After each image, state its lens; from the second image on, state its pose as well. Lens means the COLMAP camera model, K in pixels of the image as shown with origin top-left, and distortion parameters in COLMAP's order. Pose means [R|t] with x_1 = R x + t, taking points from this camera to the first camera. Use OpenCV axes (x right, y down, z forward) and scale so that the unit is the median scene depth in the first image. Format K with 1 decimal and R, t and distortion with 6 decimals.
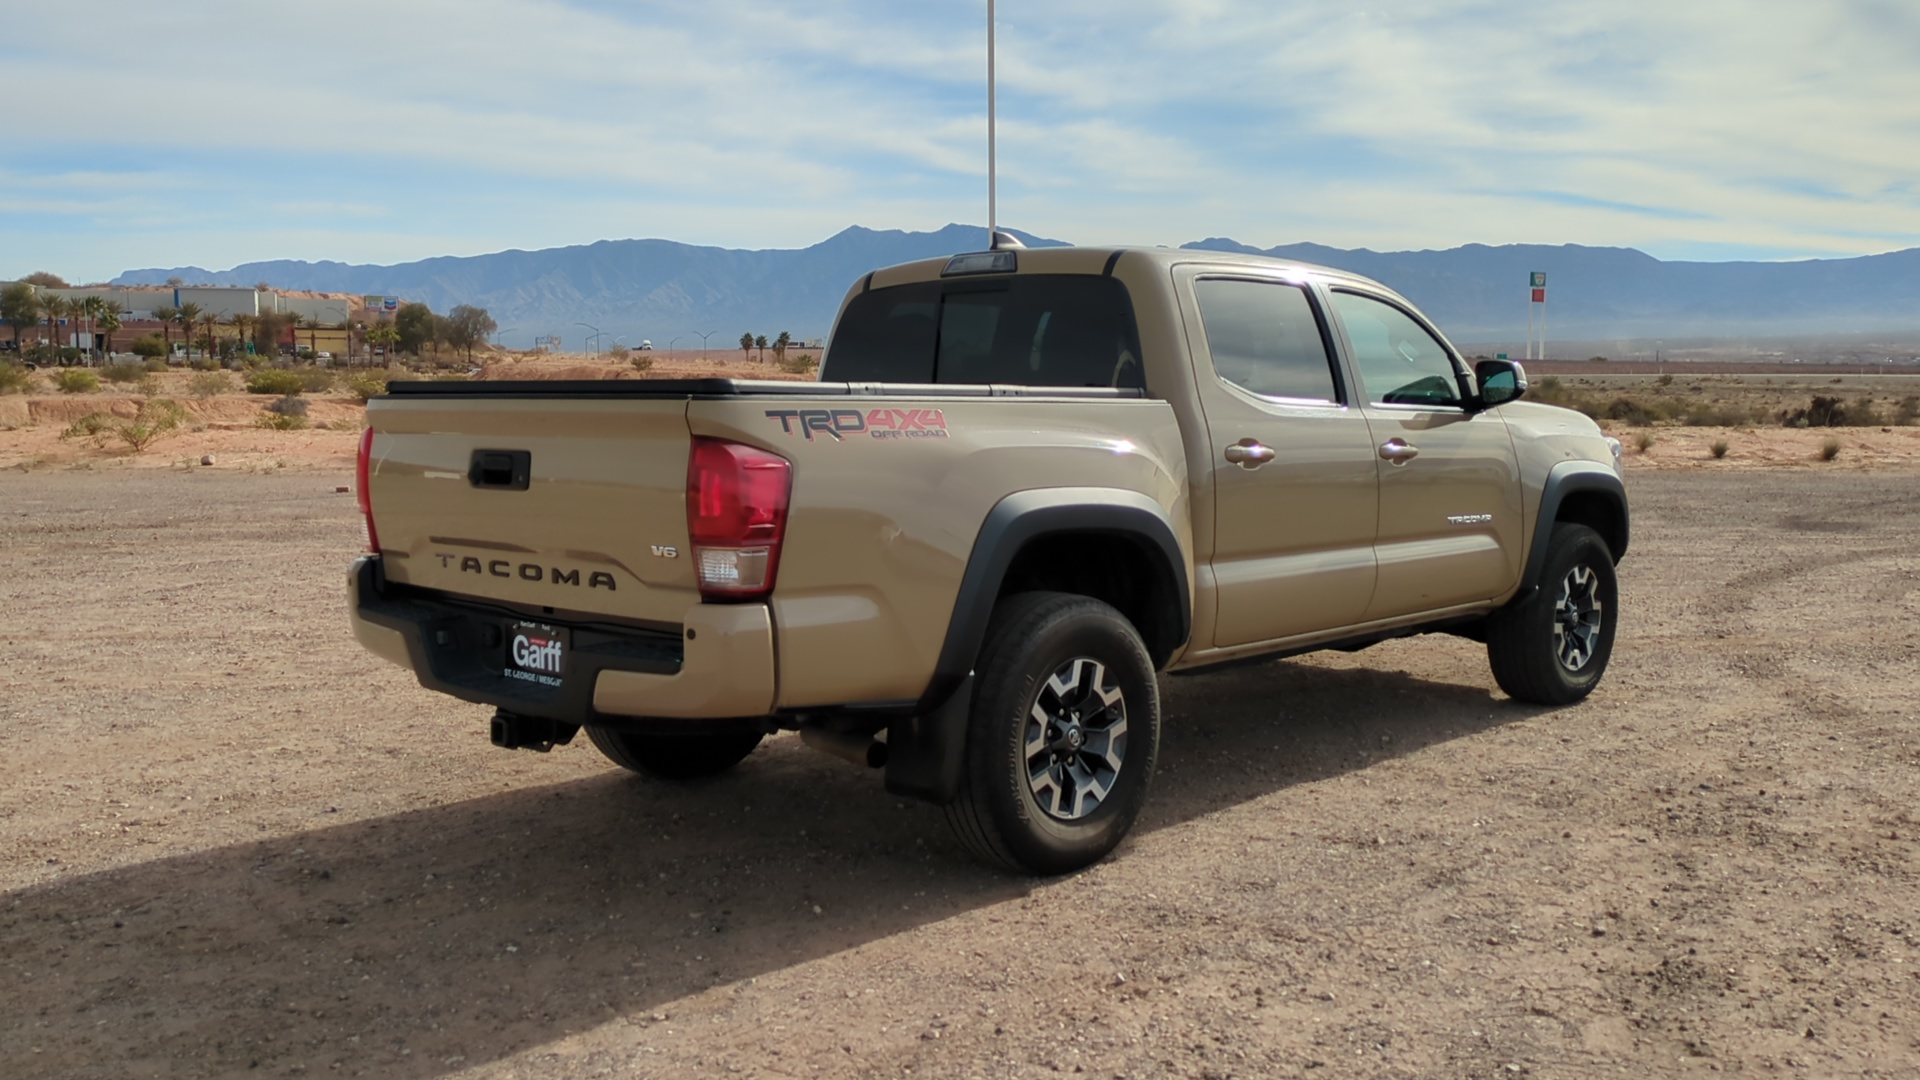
lens RADIAL K [[1674.9, 0, 949.9], [0, 1674.9, 539.2], [0, 0, 1]] dist [0.054326, -0.038017]
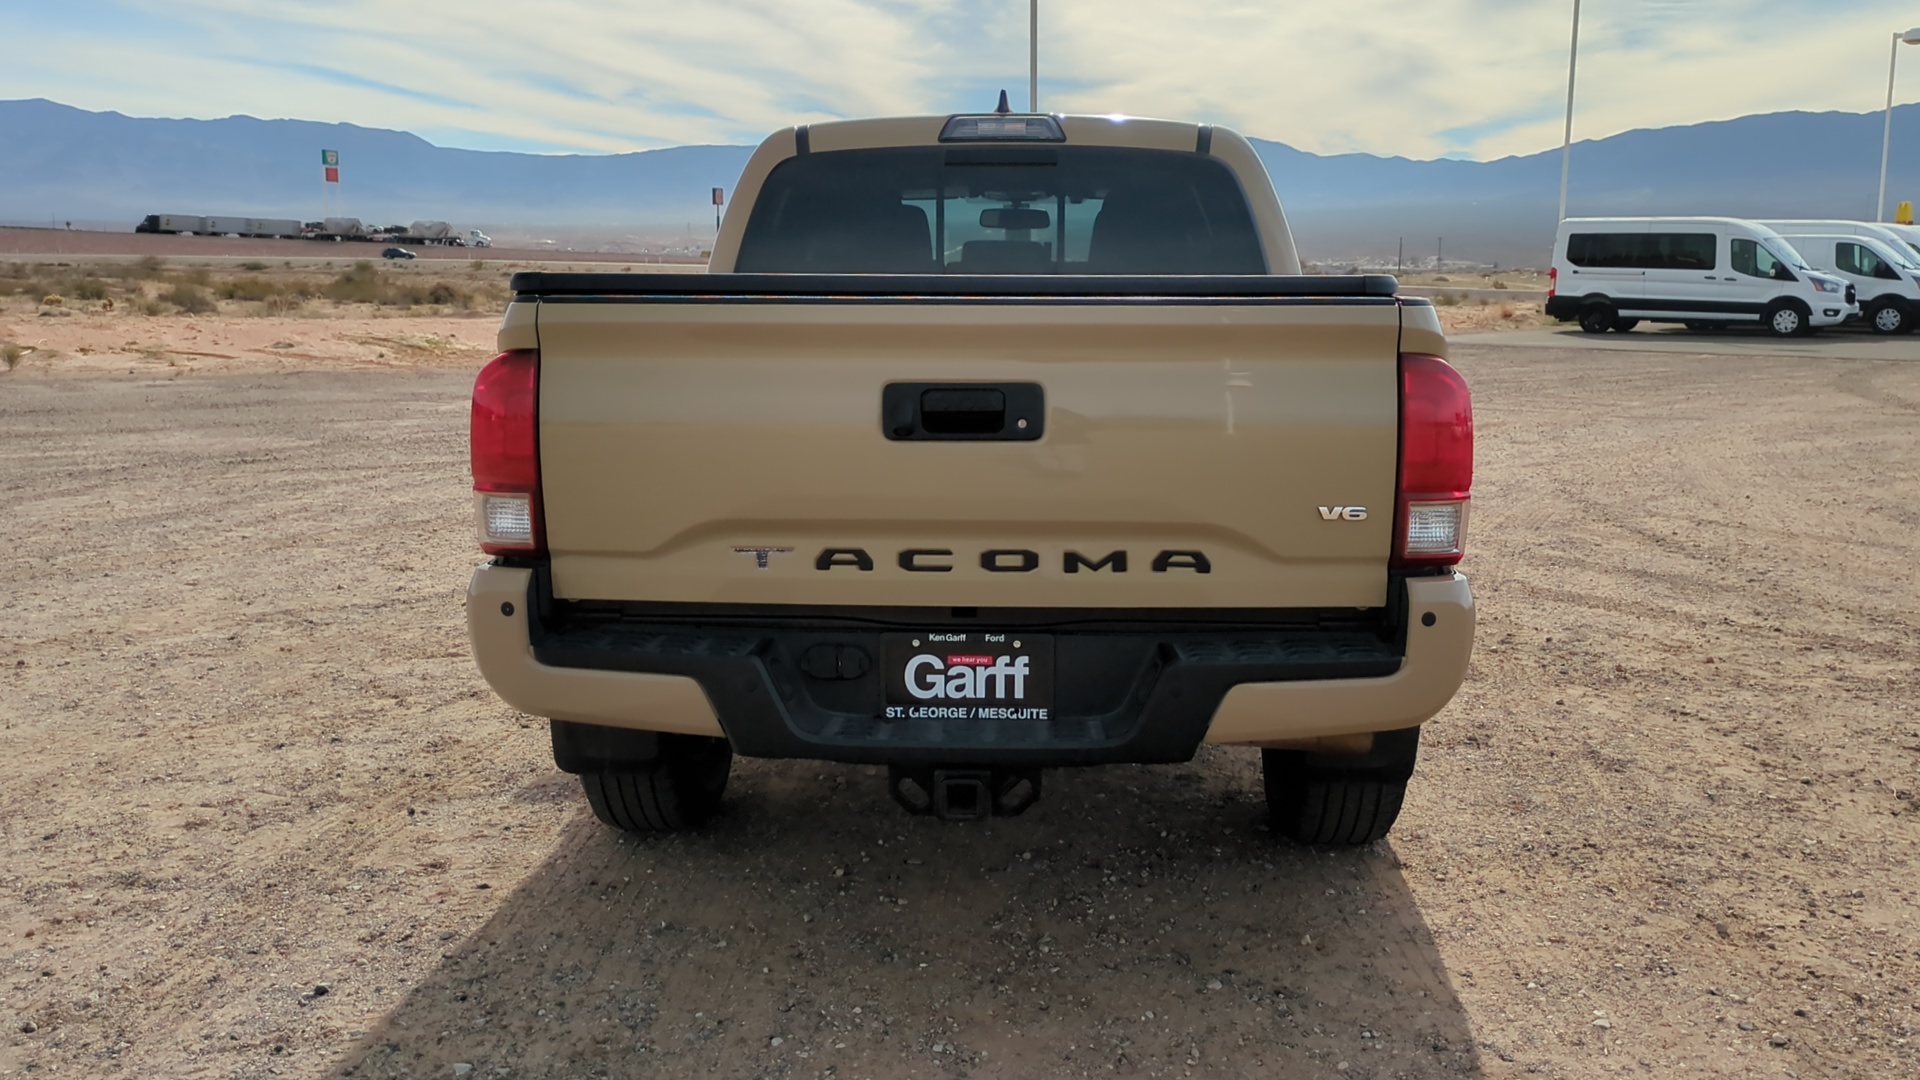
lens RADIAL K [[1674.9, 0, 978.8], [0, 1674.9, 543.5], [0, 0, 1]] dist [0.054326, -0.038017]
pose [[0.759981, -0.098798, 0.642392, -0.678767], [0.053367, 0.994527, 0.089819, -0.047838], [-0.647750, -0.033978, 0.761095, 0.478585]]
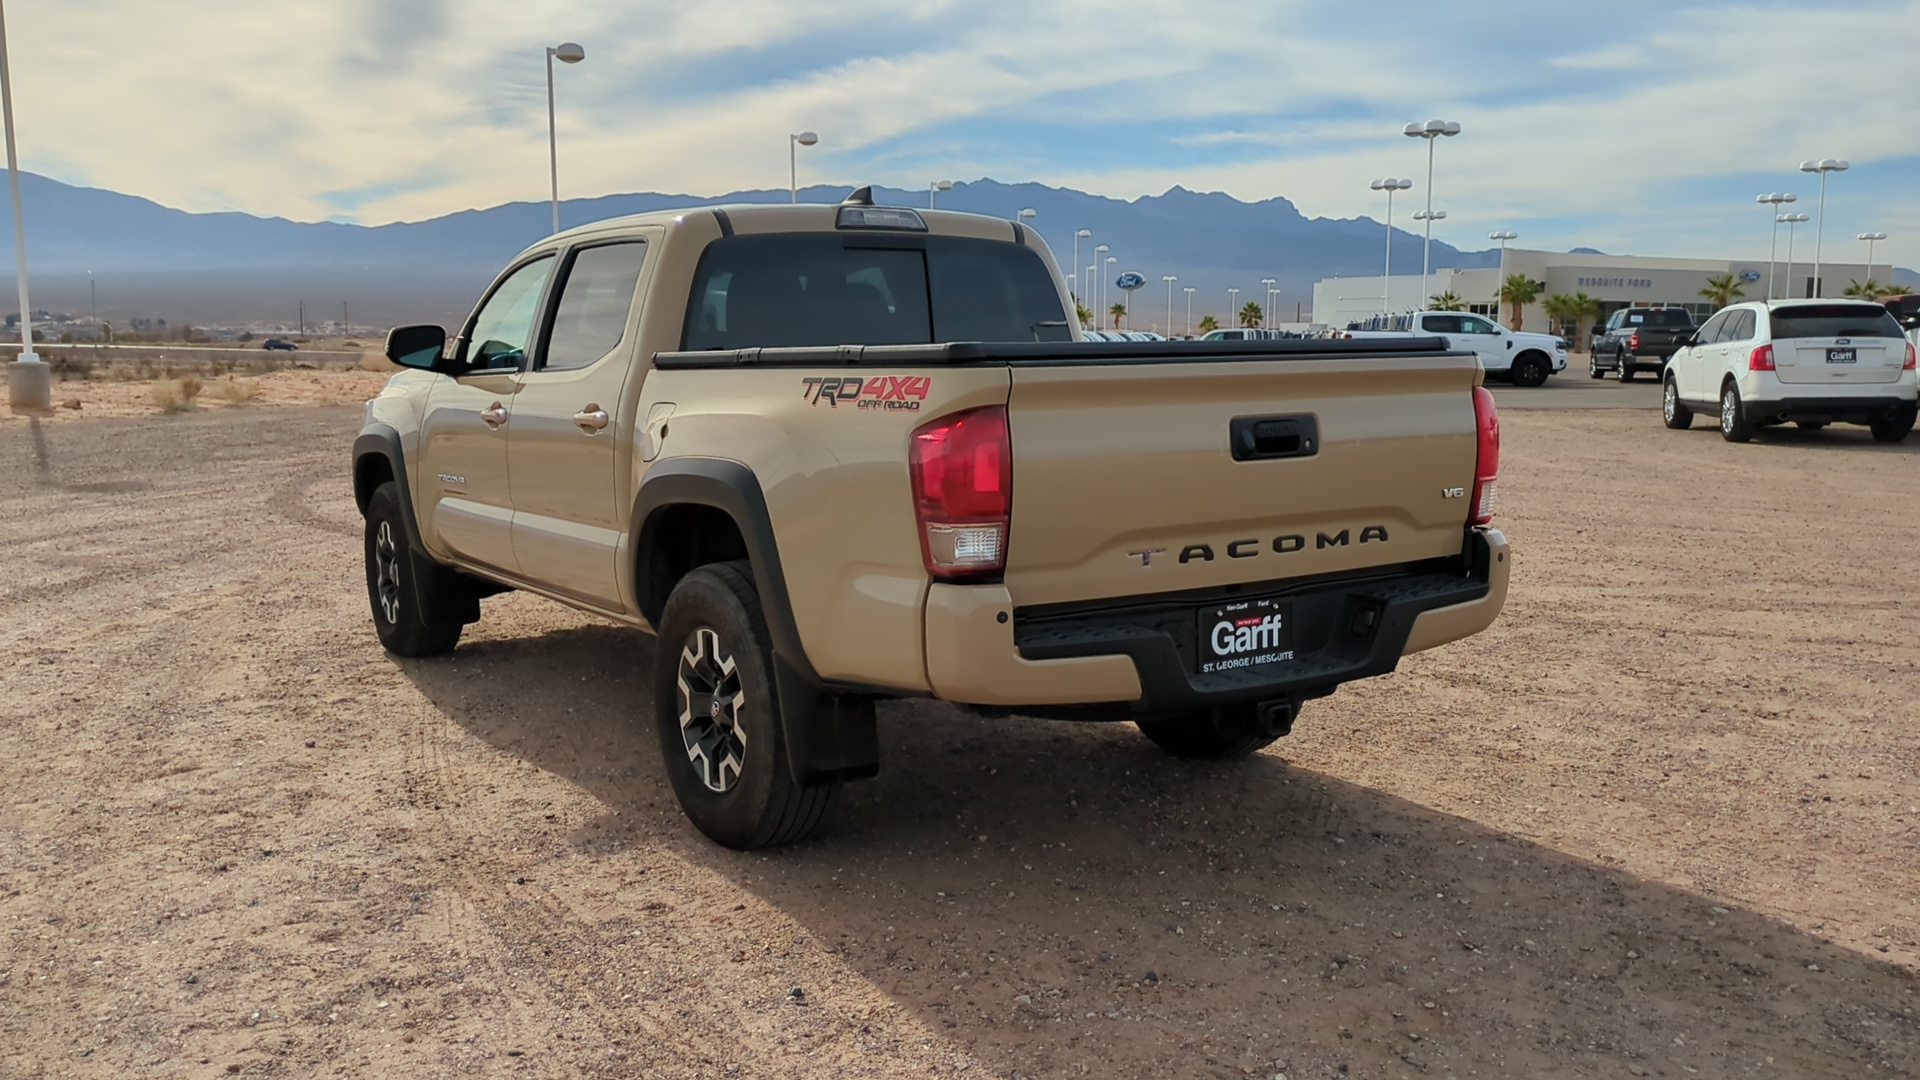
lens RADIAL K [[1674.9, 0, 981.5], [0, 1674.9, 534.3], [0, 0, 1]] dist [0.054326, -0.038017]
pose [[0.222793, -0.114860, 0.968076, -1.174561], [0.095087, 0.990860, 0.095680, -0.090348], [-0.970217, 0.070734, 0.231678, 0.926200]]
